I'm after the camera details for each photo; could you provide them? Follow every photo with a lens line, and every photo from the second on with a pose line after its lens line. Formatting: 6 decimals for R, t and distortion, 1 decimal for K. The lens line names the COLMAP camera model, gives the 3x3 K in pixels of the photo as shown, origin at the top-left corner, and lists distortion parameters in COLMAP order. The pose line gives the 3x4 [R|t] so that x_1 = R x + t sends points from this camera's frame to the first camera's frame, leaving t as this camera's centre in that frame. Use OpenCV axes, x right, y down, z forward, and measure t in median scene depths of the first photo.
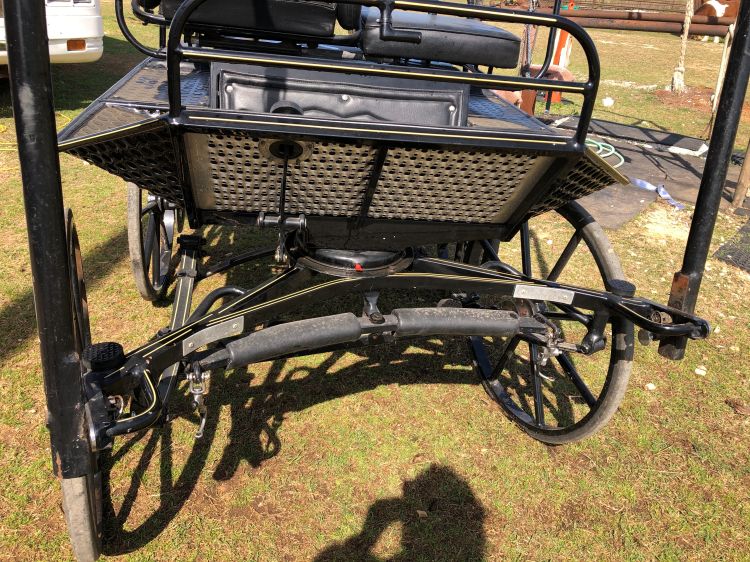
lens RADIAL K [[614.9, 0, 376.3], [0, 614.9, 273.2], [0, 0, 1]] dist [0.052672, -0.083262]
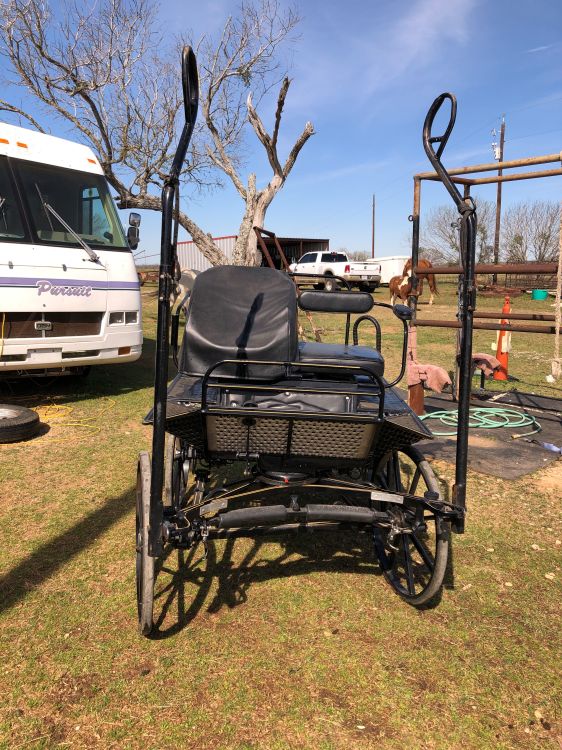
lens RADIAL K [[614.9, 0, 283.3], [0, 614.9, 364.7], [0, 0, 1]] dist [0.052672, -0.083262]
pose [[0.990329, -0.022956, -0.136825, 0.188173], [-0.016962, 0.958783, -0.283634, 0.152709], [0.137696, 0.283212, 0.949121, -0.764545]]
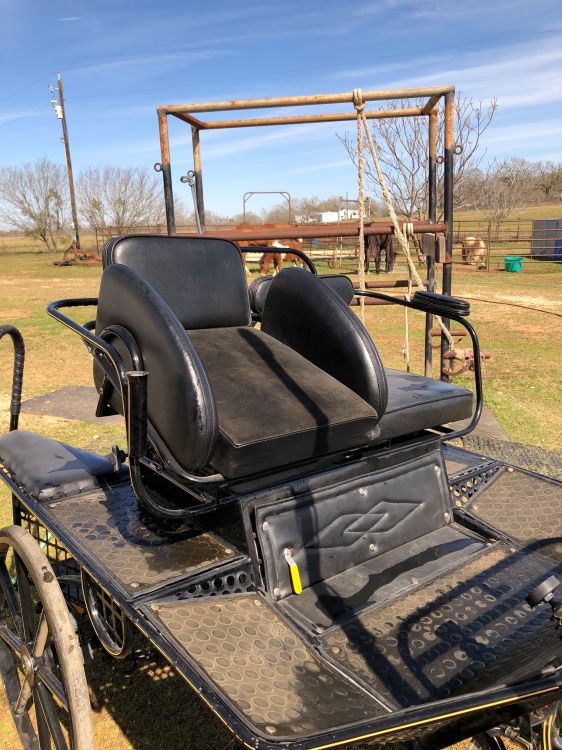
lens RADIAL K [[614.9, 0, 283.3], [0, 614.9, 364.7], [0, 0, 1]] dist [0.052672, -0.083262]
pose [[0.850350, -0.182058, 0.493721, -0.562601], [0.285278, 0.947896, -0.141809, -0.362759], [-0.442179, 0.261435, 0.857980, 0.213868]]
